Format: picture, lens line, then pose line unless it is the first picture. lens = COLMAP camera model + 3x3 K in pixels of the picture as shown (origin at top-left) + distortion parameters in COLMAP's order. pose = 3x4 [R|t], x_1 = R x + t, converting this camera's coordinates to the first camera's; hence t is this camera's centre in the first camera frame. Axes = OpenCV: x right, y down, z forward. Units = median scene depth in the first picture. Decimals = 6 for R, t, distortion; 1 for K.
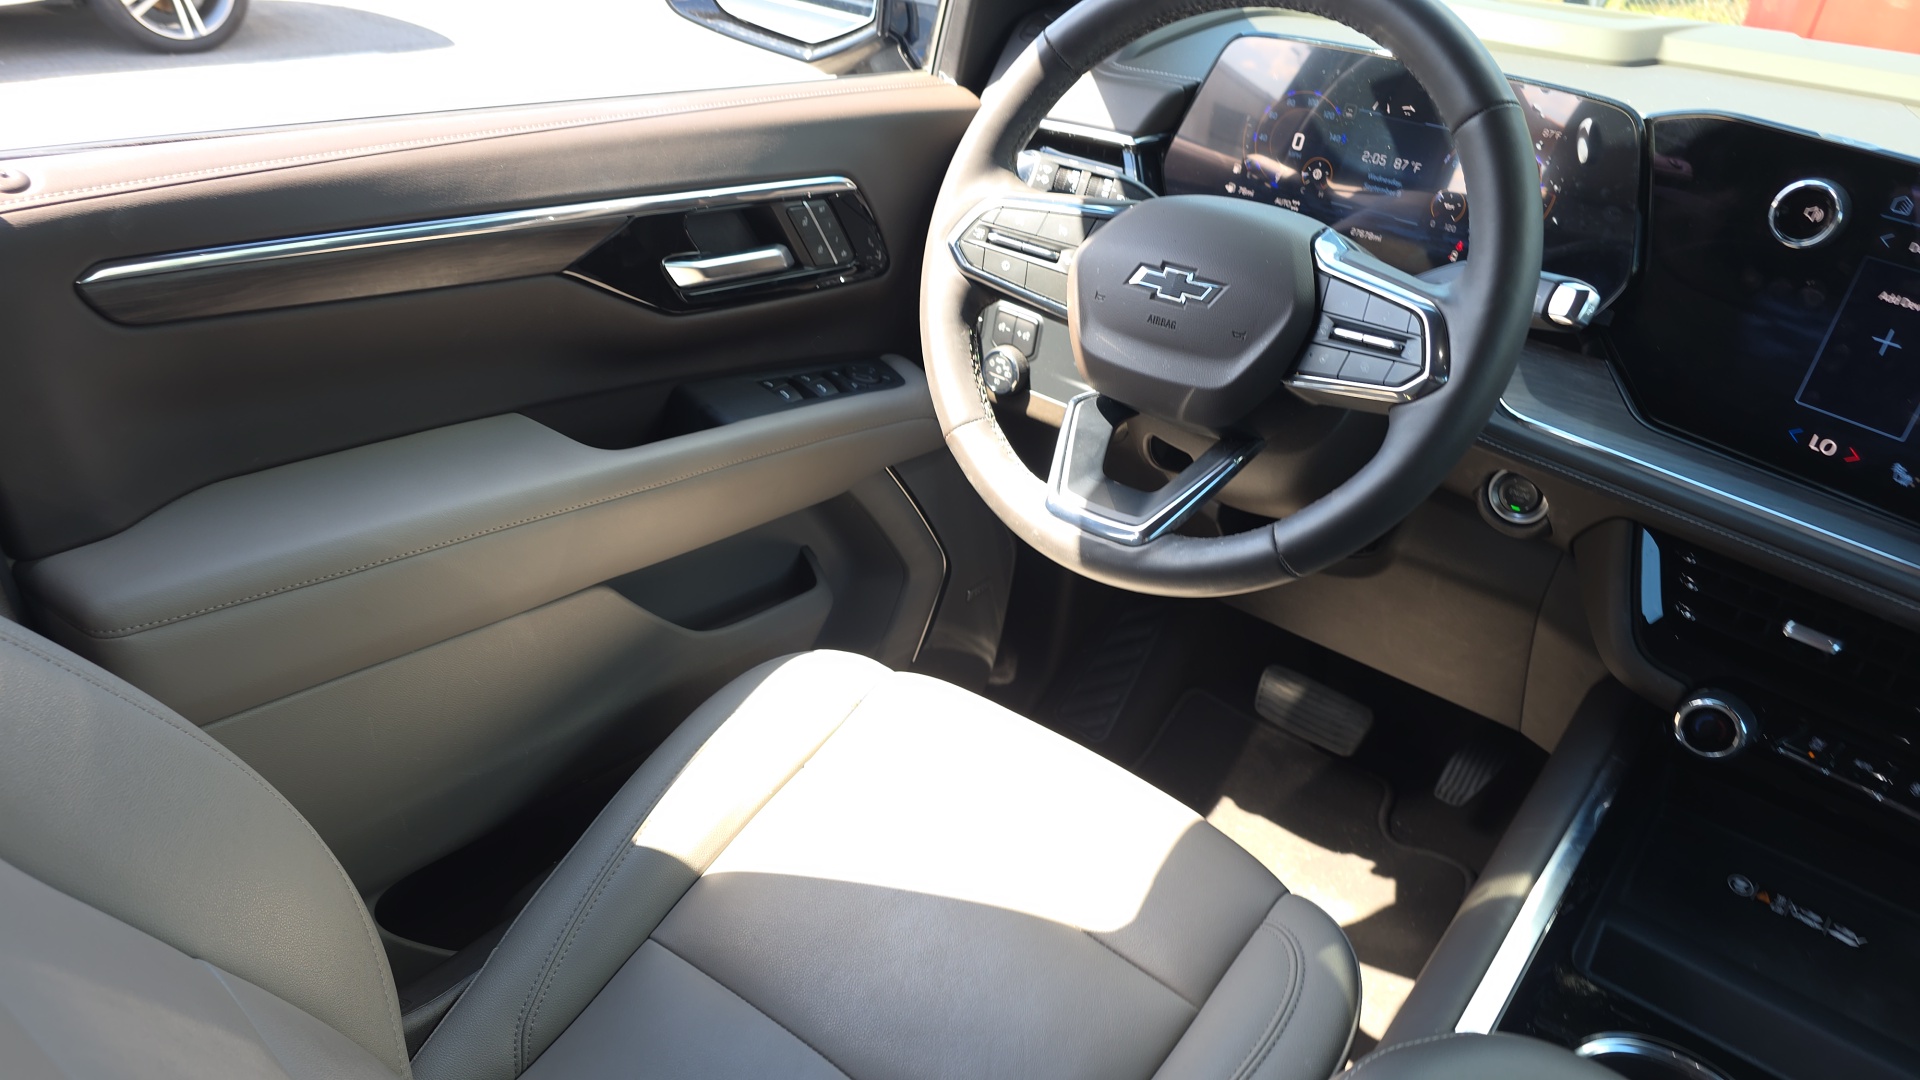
lens RADIAL K [[1310.7, 0, 908.9], [0, 1310.7, 584.5], [0, 0, 1]] dist [0.038738, -0.039292]
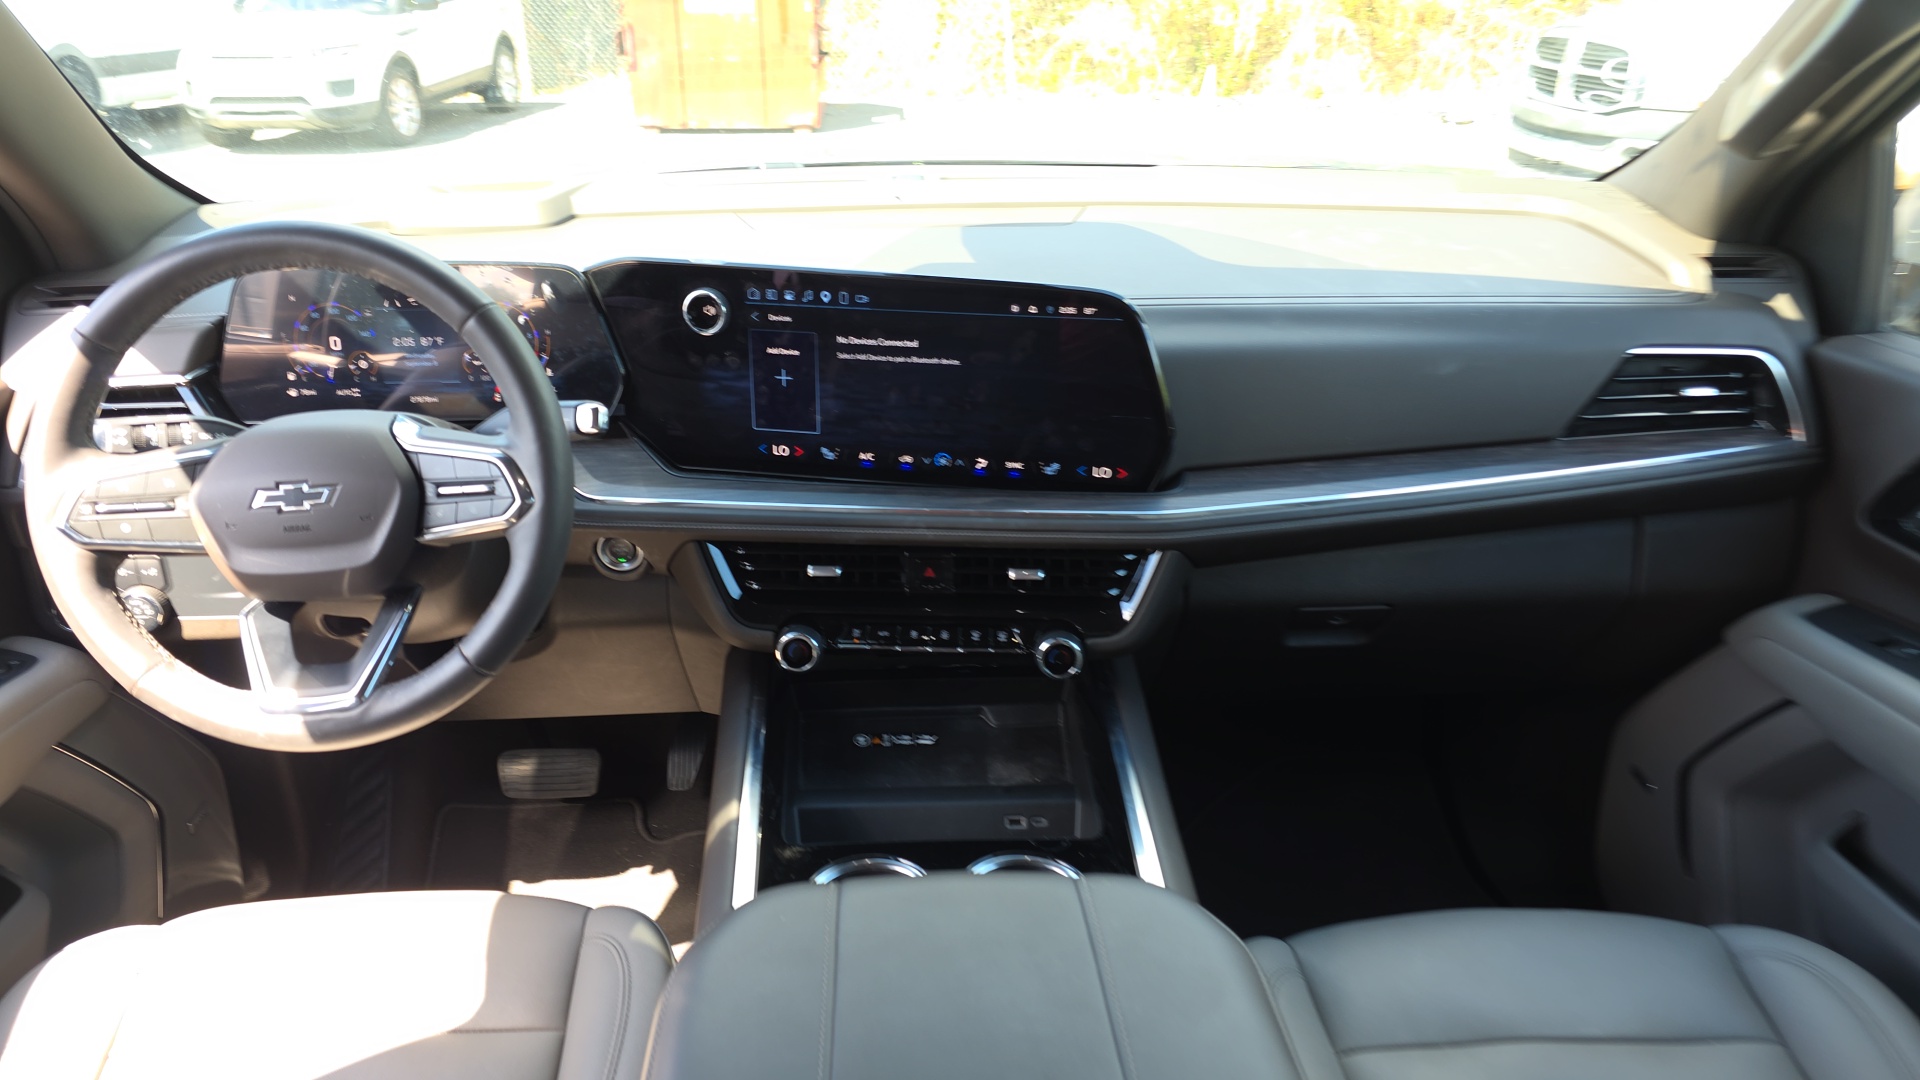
lens RADIAL K [[1320.1, 0, 913.1], [0, 1320.1, 545.2], [0, 0, 1]] dist [0.100332, -0.134094]
pose [[0.740158, -0.356018, 0.570454, -0.087900], [0.409098, 0.911691, 0.038183, -0.002786], [-0.533671, 0.205110, 0.820442, -0.279348]]
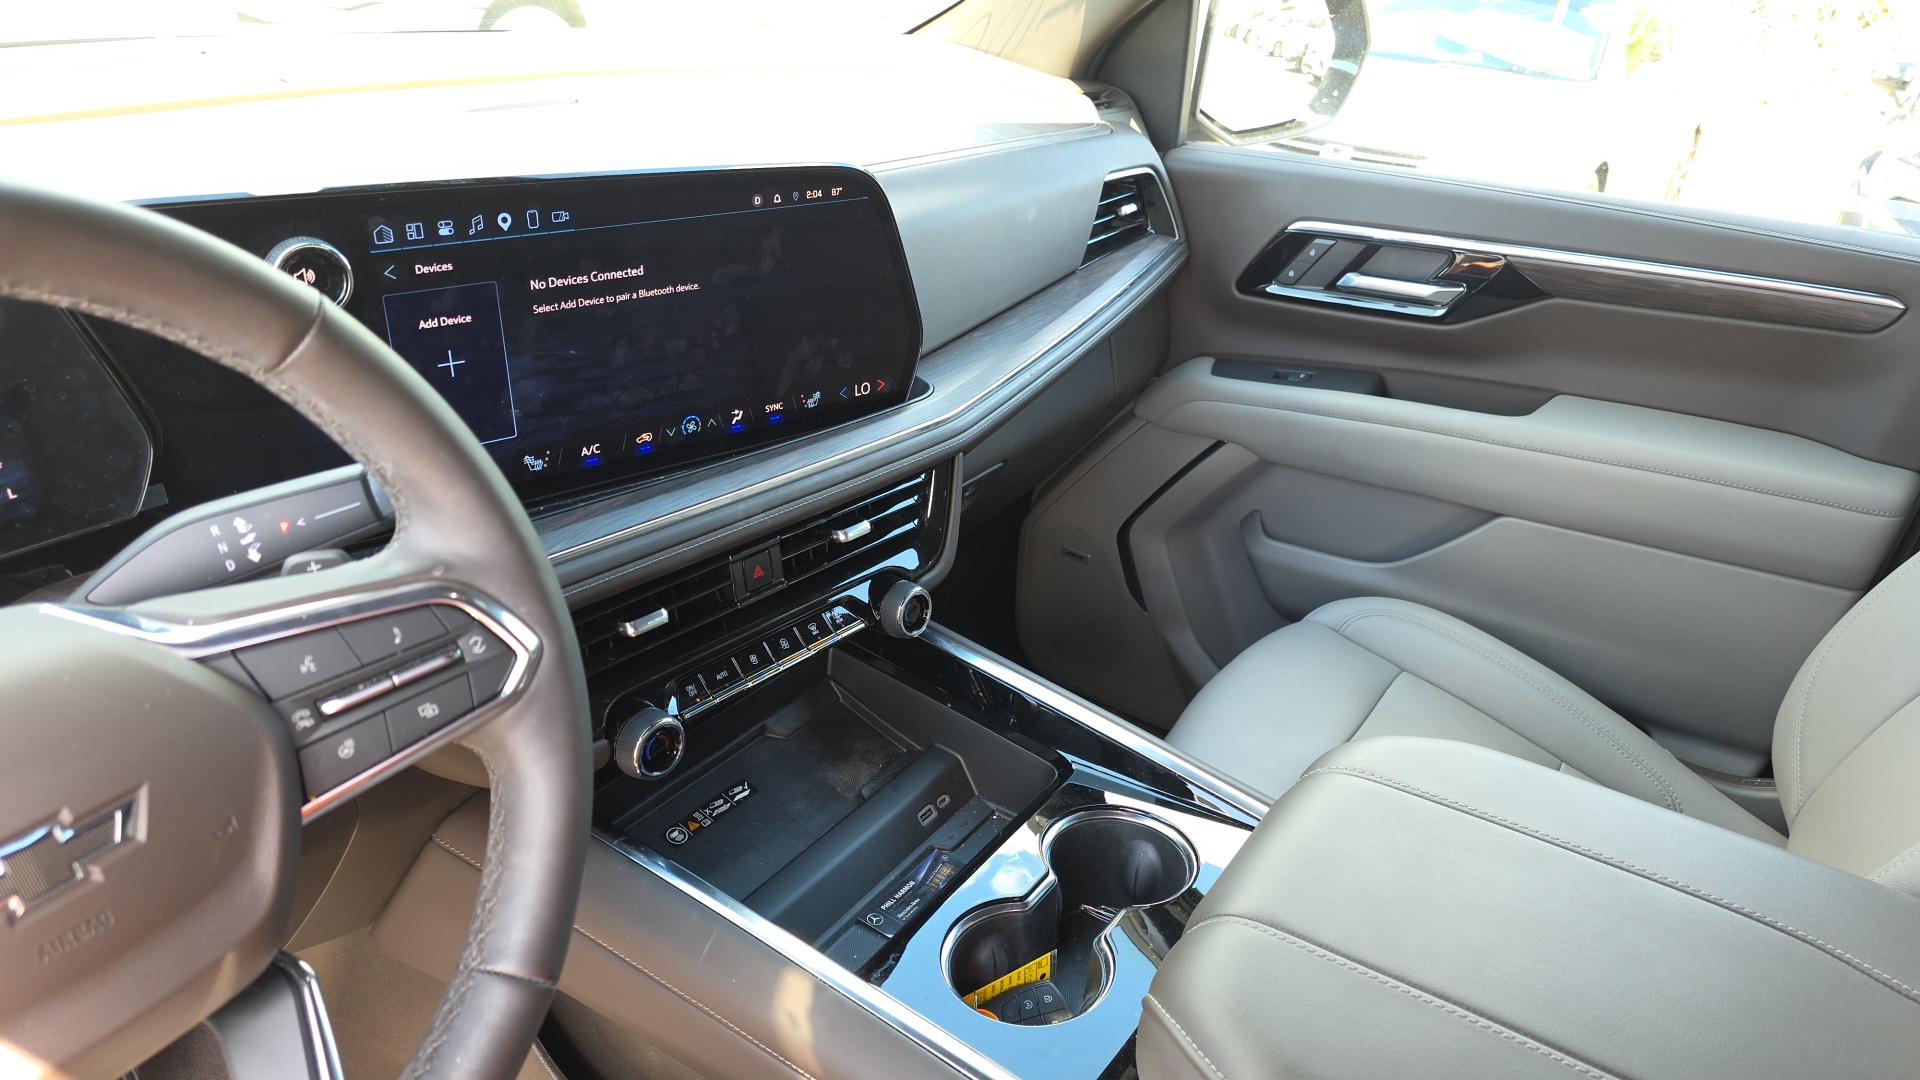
lens RADIAL K [[1305.3, 0, 980.2], [0, 1305.3, 548.4], [0, 0, 1]] dist [0.092425, -0.124695]
pose [[-0.122319, -0.521633, 0.844356, -0.169288], [0.449953, 0.729147, 0.515642, -0.377703], [-0.884636, 0.442993, 0.145522, 0.542590]]
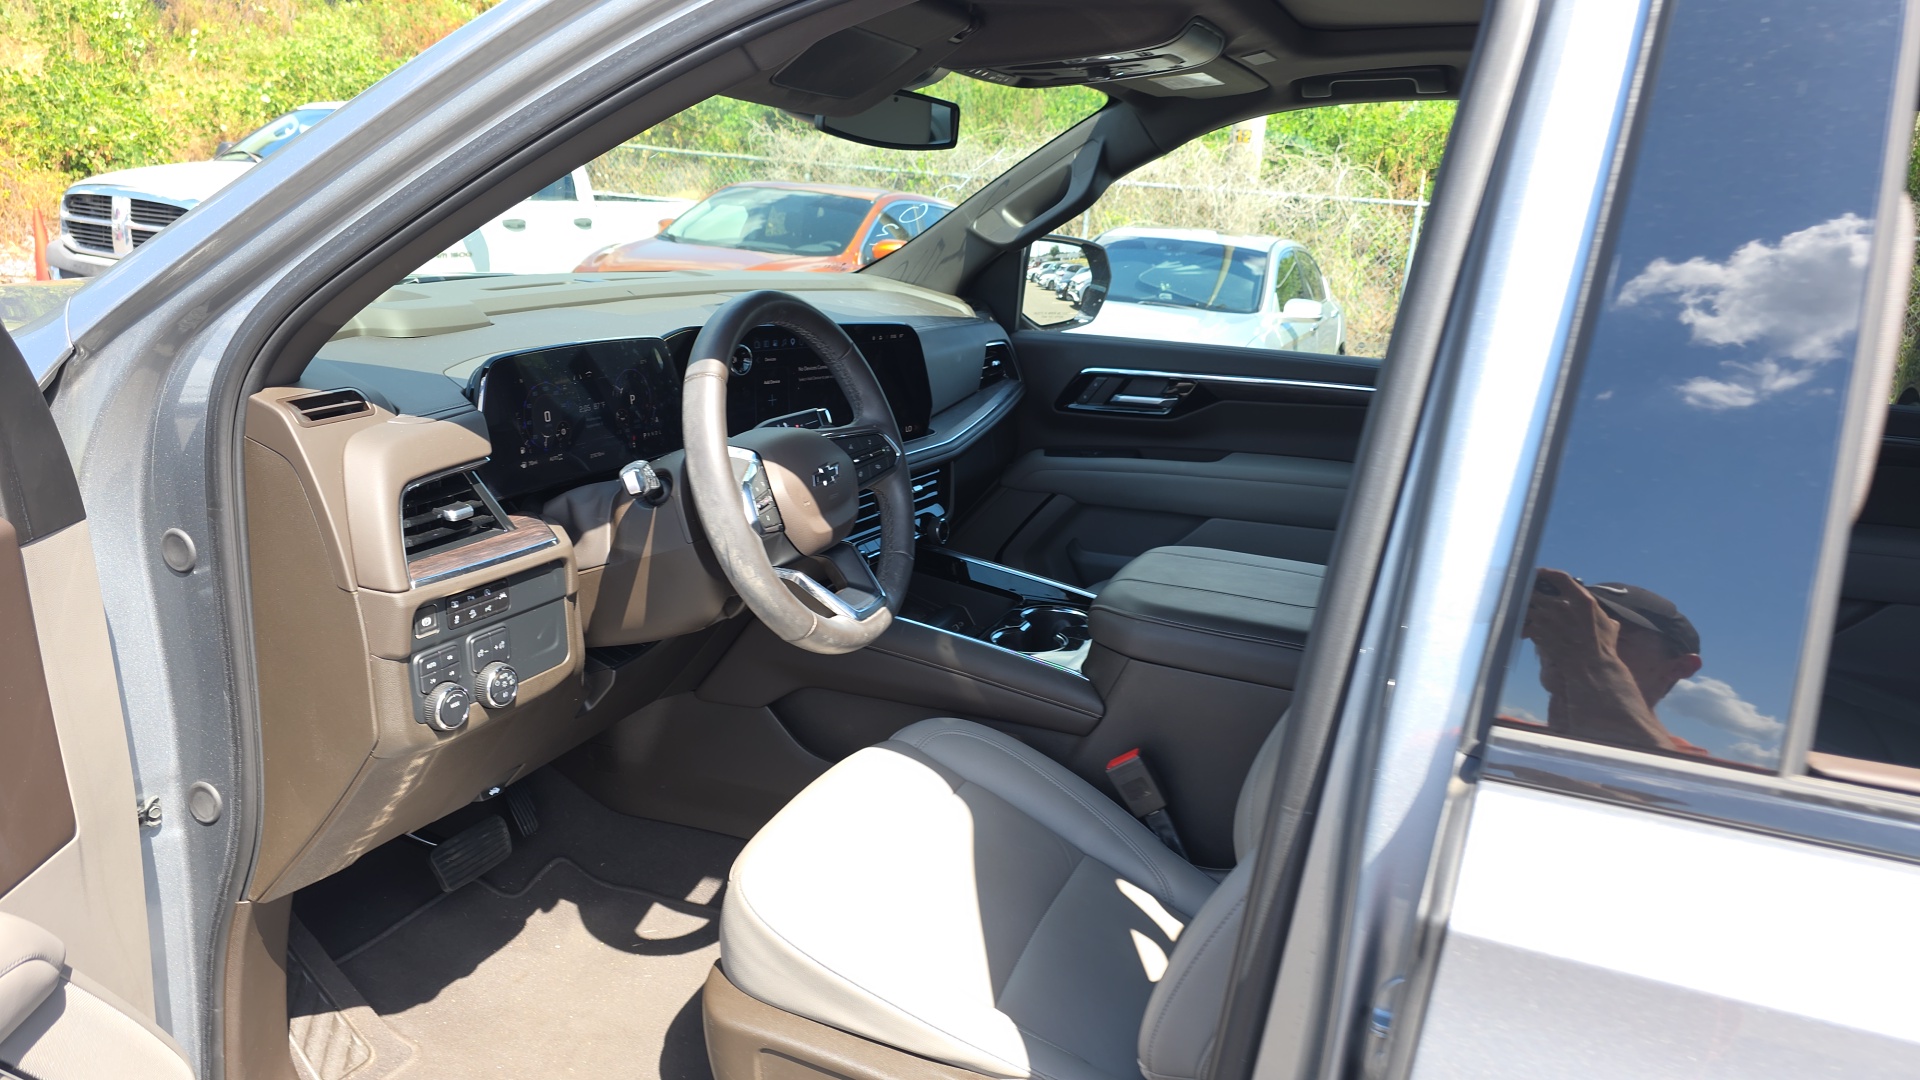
lens RADIAL K [[1295.9, 0, 946.6], [0, 1295.9, 503.0], [0, 0, 1]] dist [0.000692, -0.003840]
pose [[-0.295284, -0.319905, 0.900260, -1.290515], [0.421487, 0.802008, 0.423239, -0.790456], [-0.857412, 0.504424, -0.101984, 0.985286]]
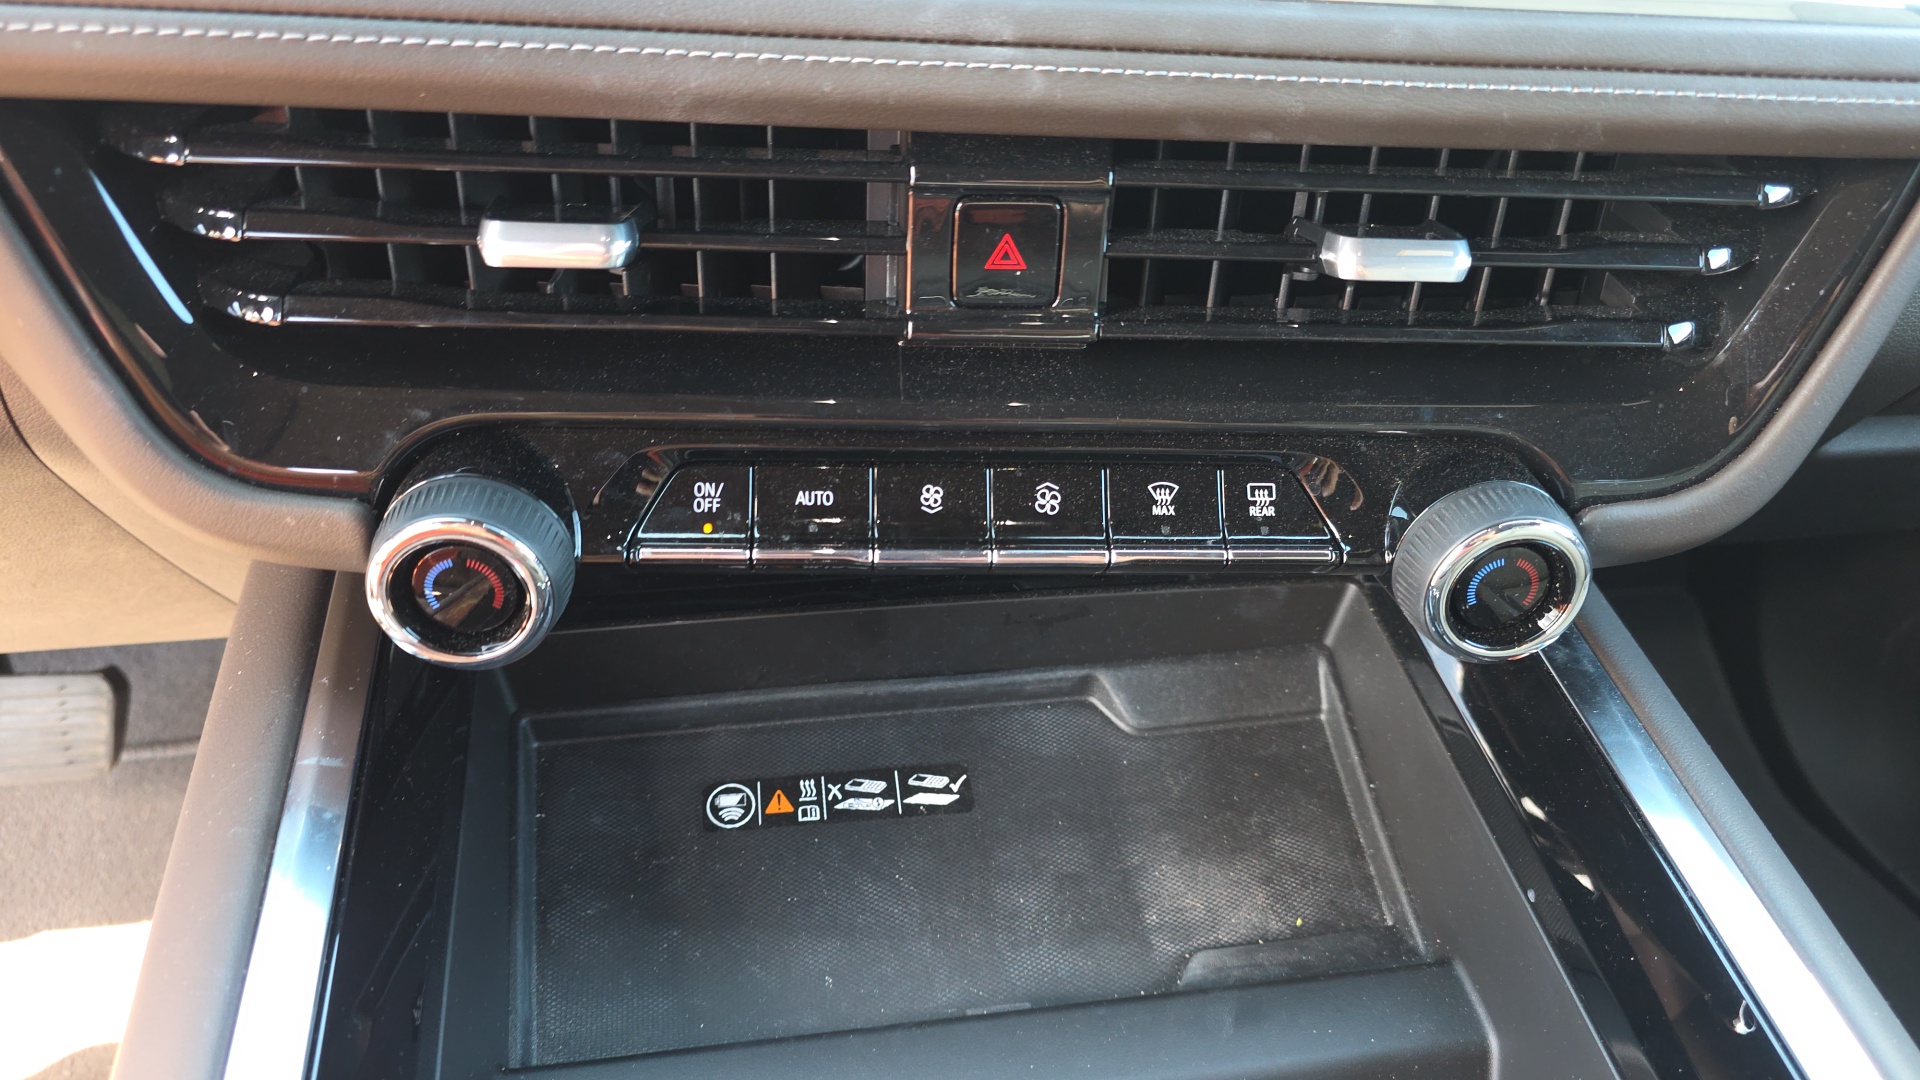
lens RADIAL K [[1295.9, 0, 946.6], [0, 1295.9, 503.0], [0, 0, 1]] dist [0.000692, -0.003840]
pose [[0.646520, -0.475059, 0.596935, 0.466510], [0.394678, 0.877887, 0.271188, 0.043488], [-0.652872, 0.060269, 0.755067, 0.615930]]
